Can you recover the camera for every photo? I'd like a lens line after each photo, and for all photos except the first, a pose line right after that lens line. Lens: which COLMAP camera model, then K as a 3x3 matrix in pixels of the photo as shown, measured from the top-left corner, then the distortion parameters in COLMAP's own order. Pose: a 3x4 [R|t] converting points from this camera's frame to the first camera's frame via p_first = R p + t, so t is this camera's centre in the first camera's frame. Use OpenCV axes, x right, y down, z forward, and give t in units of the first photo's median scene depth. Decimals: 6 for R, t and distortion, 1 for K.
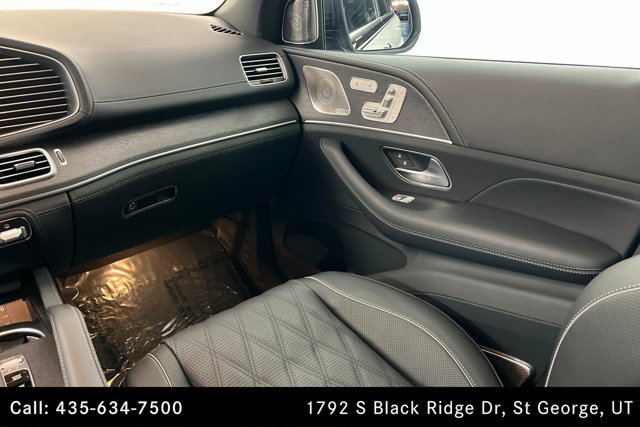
lens RADIAL K [[482.9, 0, 322.6], [0, 482.9, 214.2], [0, 0, 1]] dist [0.048819, -0.058916]
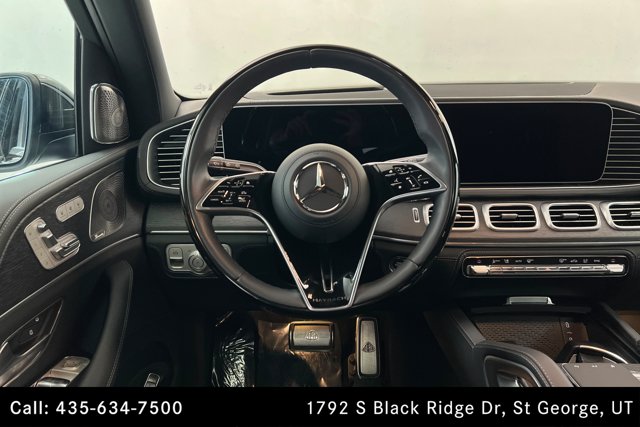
lens RADIAL K [[482.9, 0, 318.5], [0, 482.9, 214.0], [0, 0, 1]] dist [0.048819, -0.058916]
pose [[0.743219, 0.208714, -0.635660, -0.333497], [-0.285594, 0.958156, -0.019316, 0.106610], [0.605030, 0.195896, 0.771727, -0.276086]]
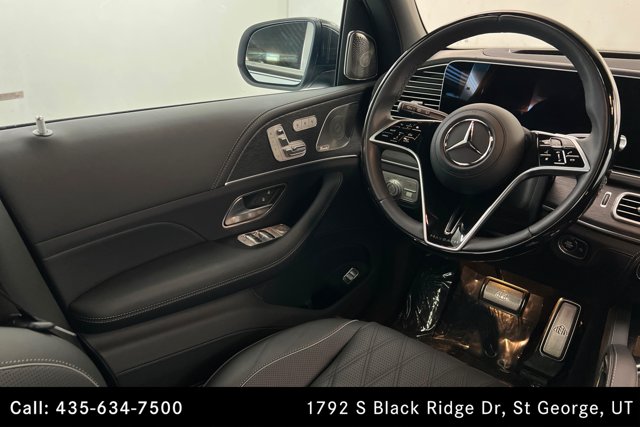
lens RADIAL K [[482.9, 0, 316.6], [0, 482.9, 217.1], [0, 0, 1]] dist [0.048819, -0.058916]
pose [[0.157095, 0.428168, -0.889940, -0.079219], [-0.447336, 0.834235, 0.322402, 0.014792], [0.880461, 0.347454, 0.322589, -0.173798]]
